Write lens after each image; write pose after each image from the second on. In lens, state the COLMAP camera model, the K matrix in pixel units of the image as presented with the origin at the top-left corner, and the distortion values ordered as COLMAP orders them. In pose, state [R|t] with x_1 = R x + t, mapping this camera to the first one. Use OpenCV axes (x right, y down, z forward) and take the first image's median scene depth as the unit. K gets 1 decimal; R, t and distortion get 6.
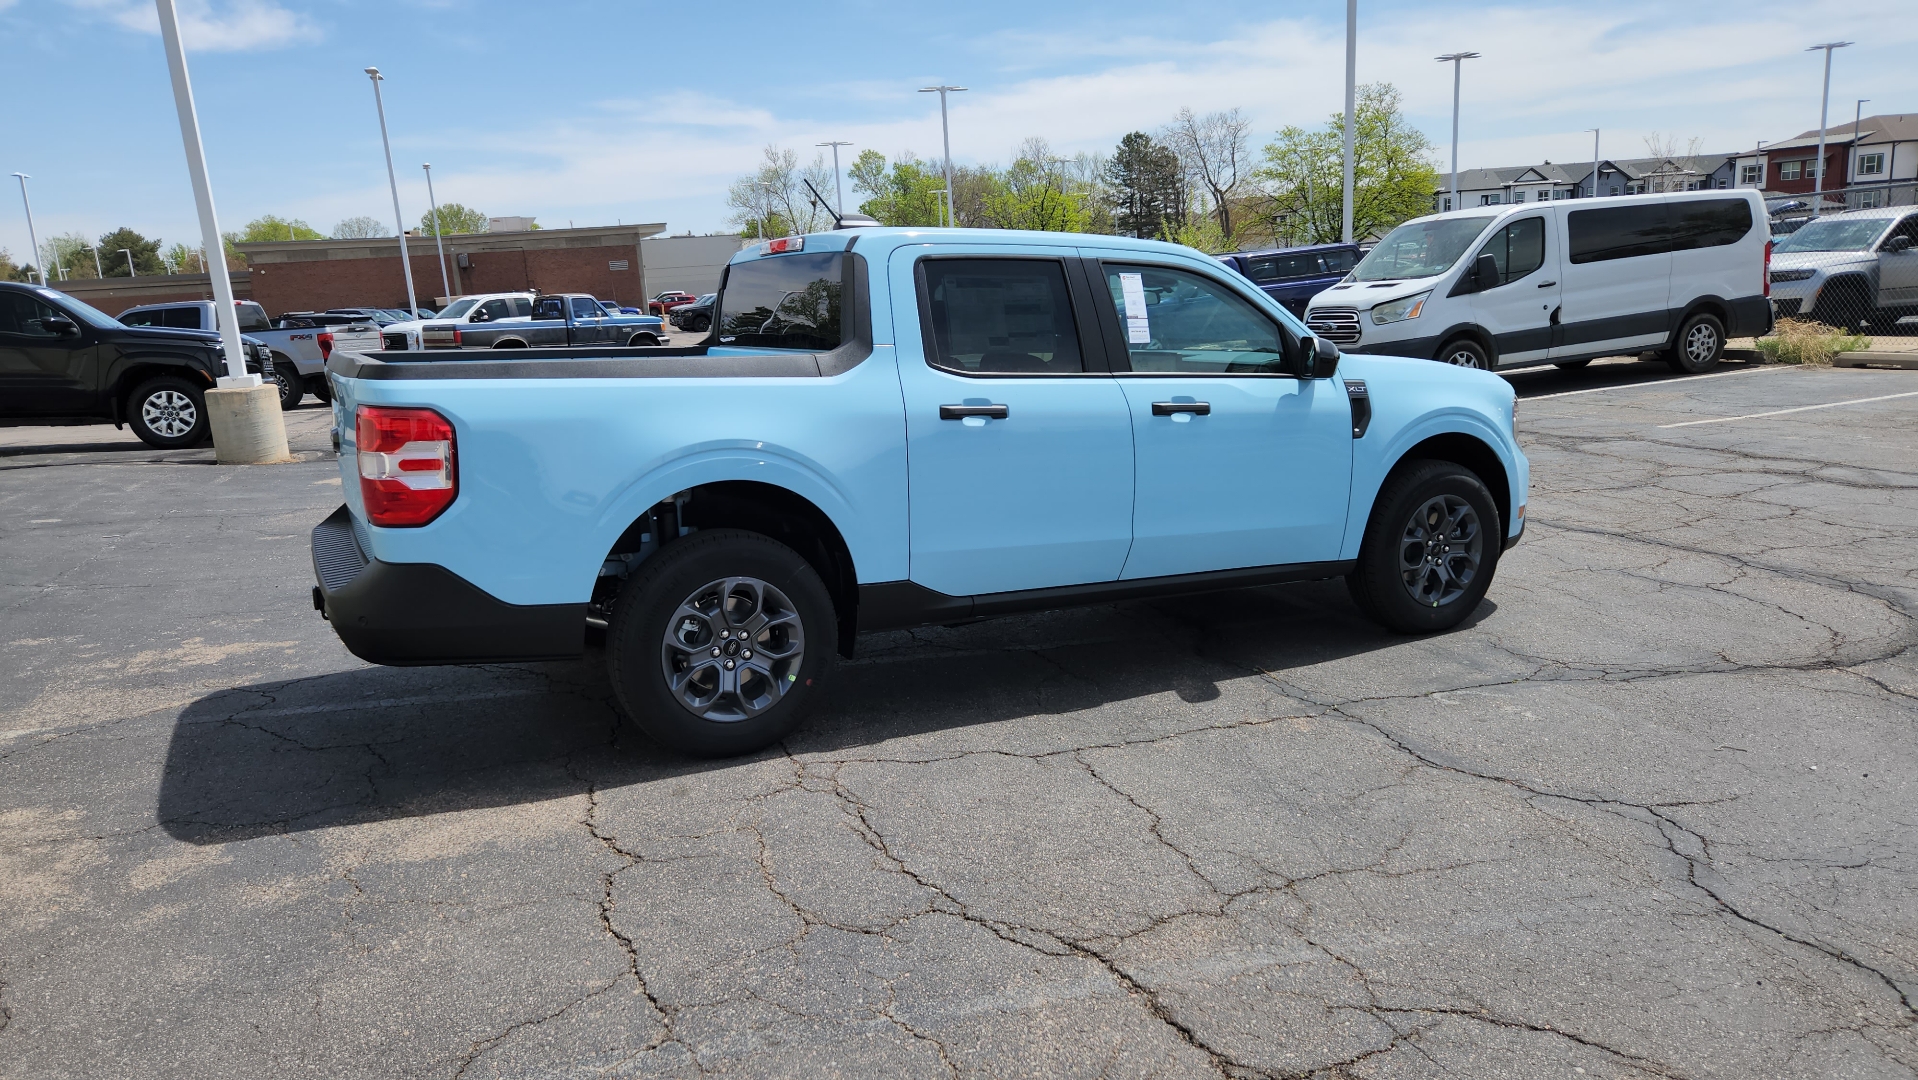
lens RADIAL K [[1296.5, 0, 911.7], [0, 1296.5, 545.4], [0, 0, 1]] dist [0.073596, -0.061417]
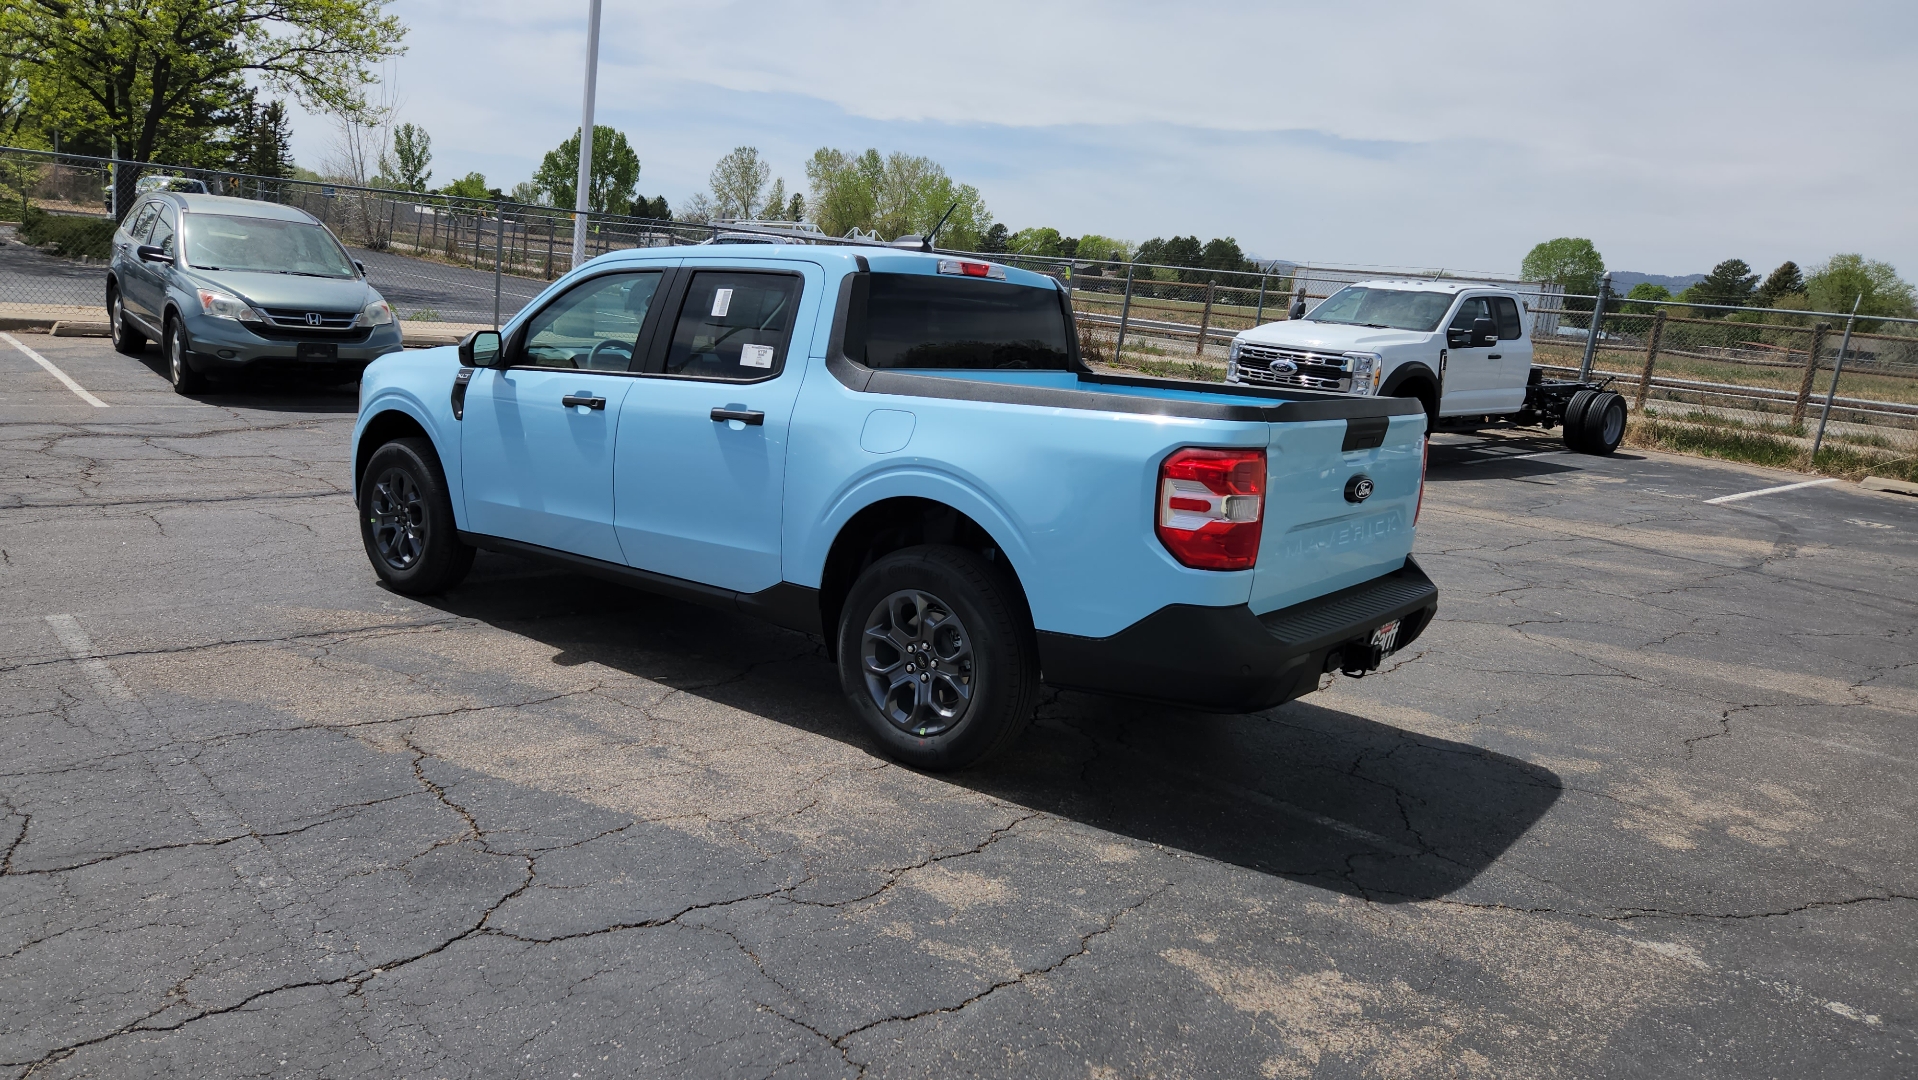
lens RADIAL K [[1280.1, 0, 936.0], [0, 1280.1, 522.2], [0, 0, 1]] dist [0.080988, -0.073207]
pose [[-0.432297, -0.155793, 0.888171, -0.913677], [0.101957, 0.970201, 0.219807, -0.236415], [-0.895949, 0.185578, -0.403531, 1.327869]]
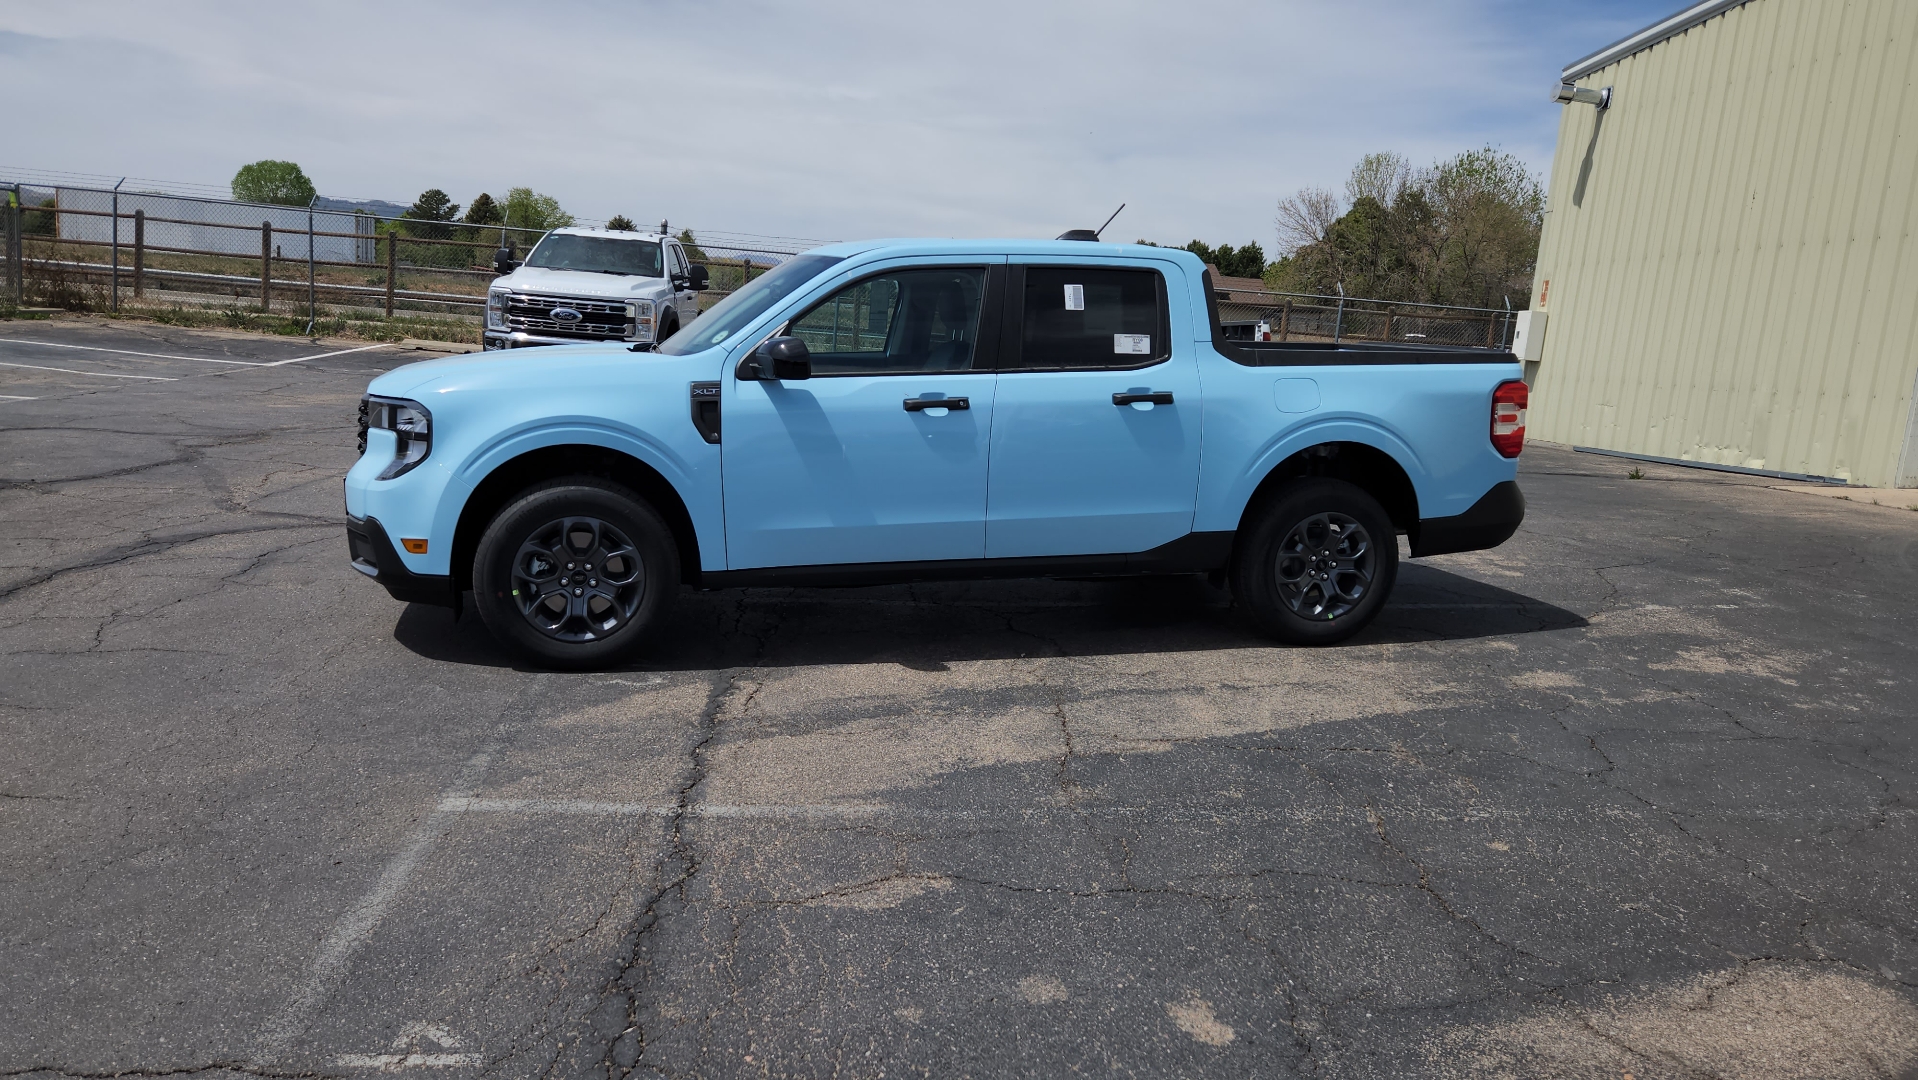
lens RADIAL K [[1261.1, 0, 940.0], [0, 1261.1, 534.1], [0, 0, 1]] dist [0.072440, -0.052816]
pose [[-0.978647, -0.052818, 0.198645, -0.149261], [0.018954, 0.939115, 0.343081, -0.362617], [-0.204671, 0.339520, -0.918061, 2.017365]]
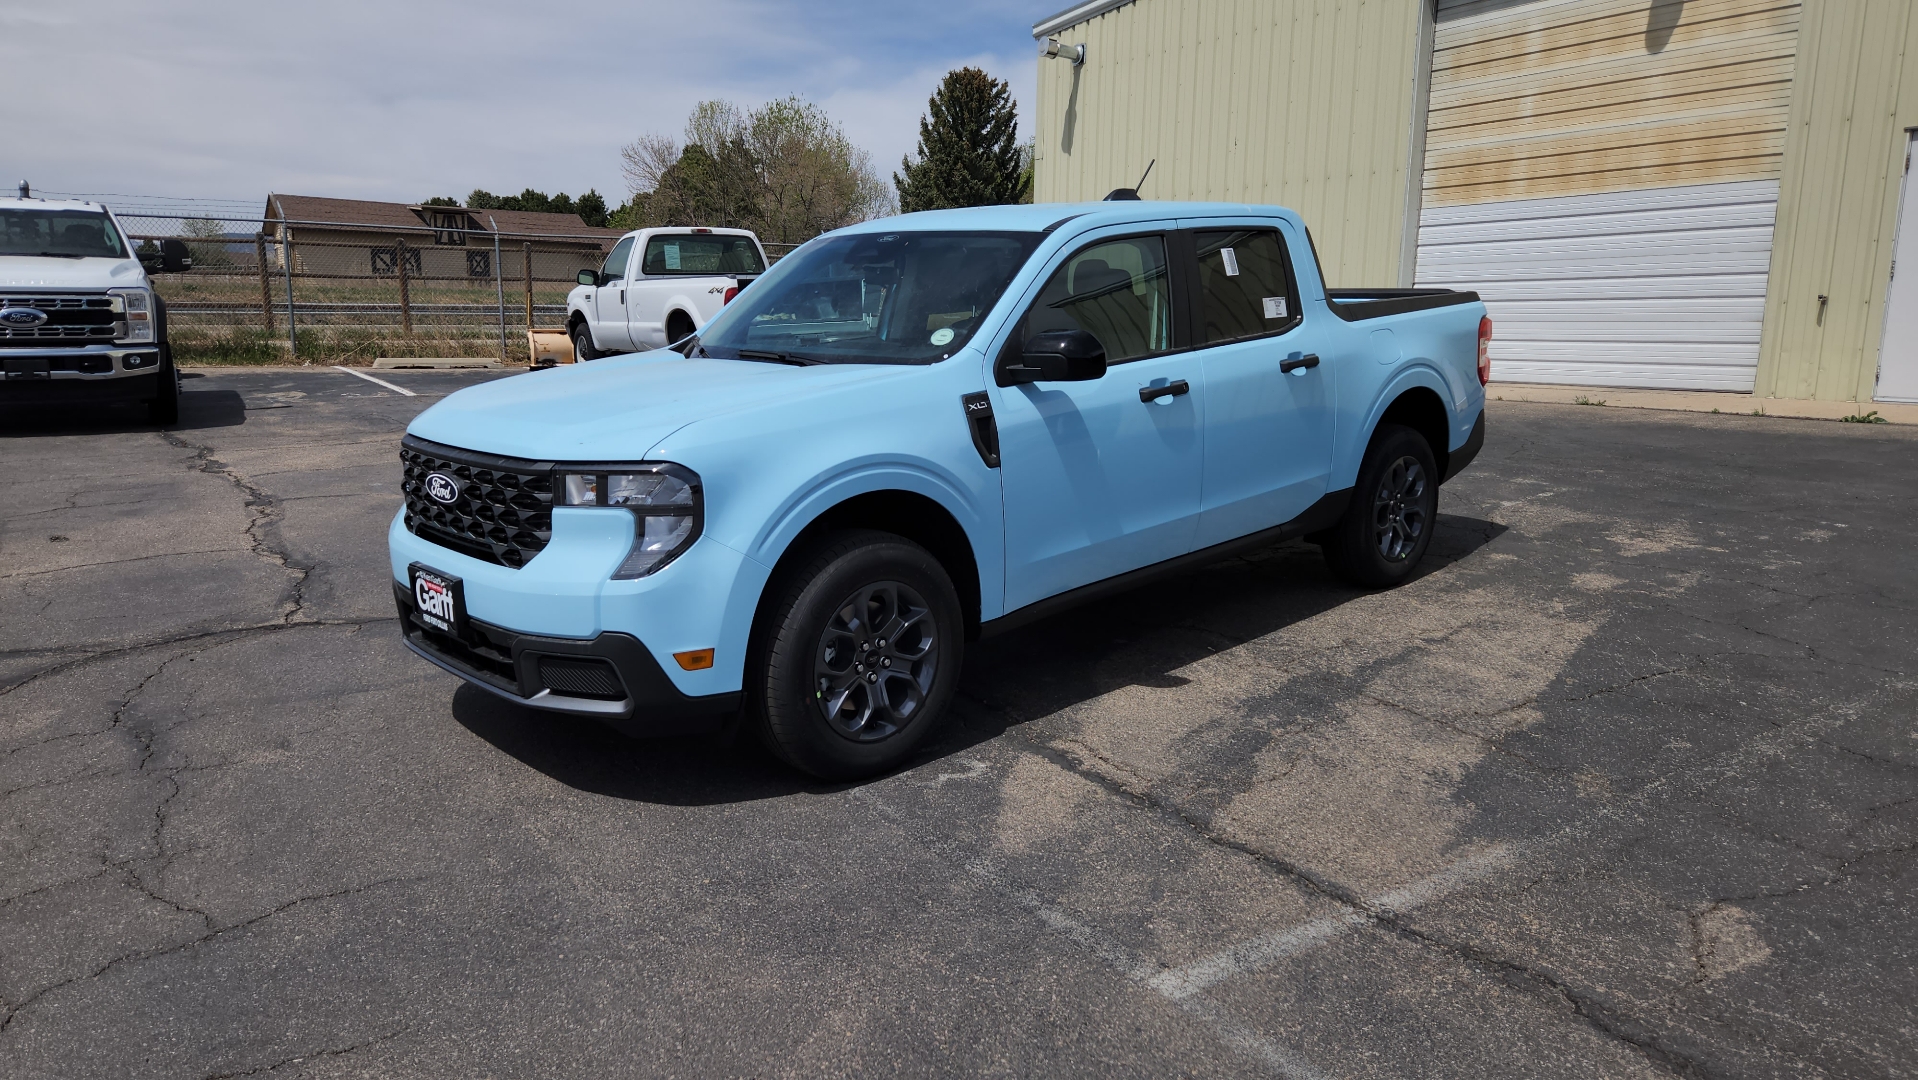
lens RADIAL K [[1262.3, 0, 919.1], [0, 1262.3, 538.7], [0, 0, 1]] dist [0.078013, -0.057348]
pose [[-0.959282, 0.096799, -0.265345, 0.406634], [-0.012747, 0.923646, 0.383035, -0.361404], [0.282162, 0.370821, -0.884803, 1.866104]]
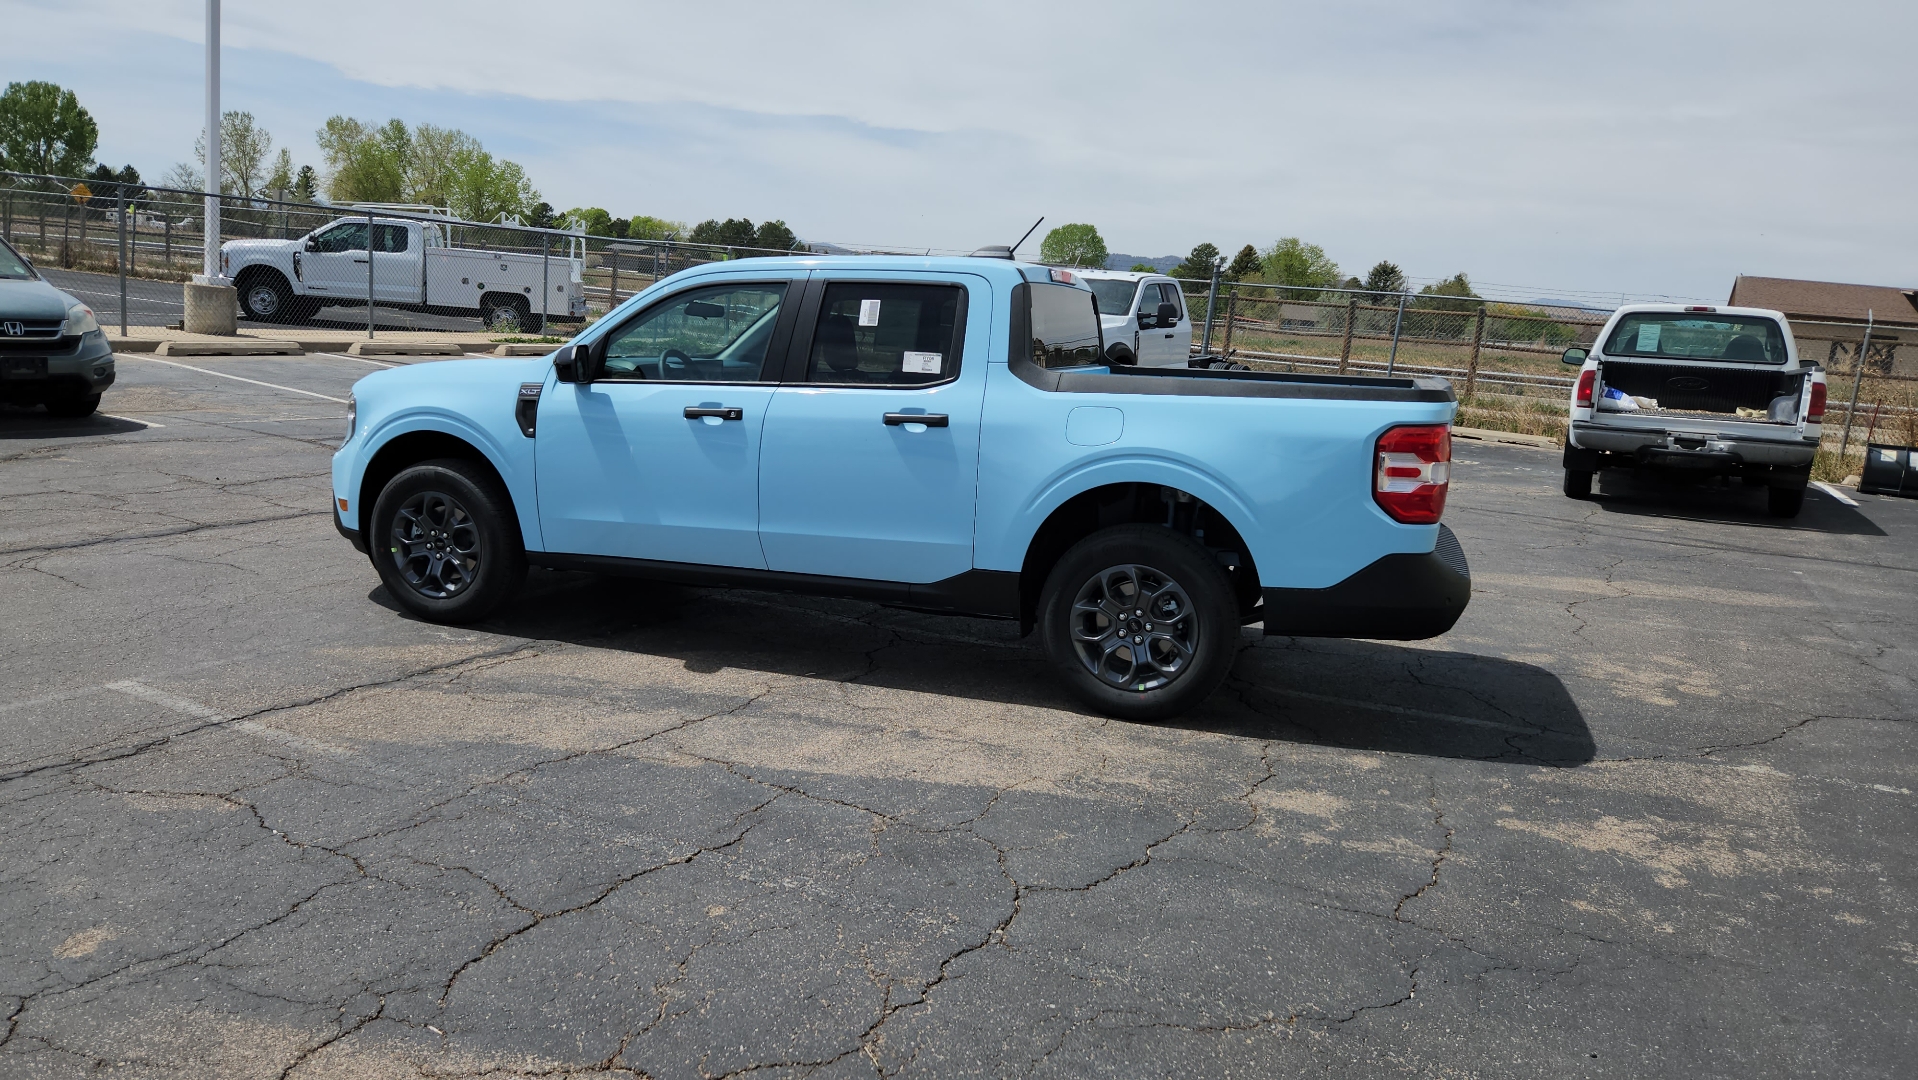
lens RADIAL K [[1273.1, 0, 941.5], [0, 1273.1, 532.7], [0, 0, 1]] dist [0.076470, -0.056711]
pose [[-0.711437, -0.129339, 0.690745, -0.742344], [0.092264, 0.957218, 0.274263, -0.299673], [-0.696667, 0.258852, -0.669067, 1.696658]]
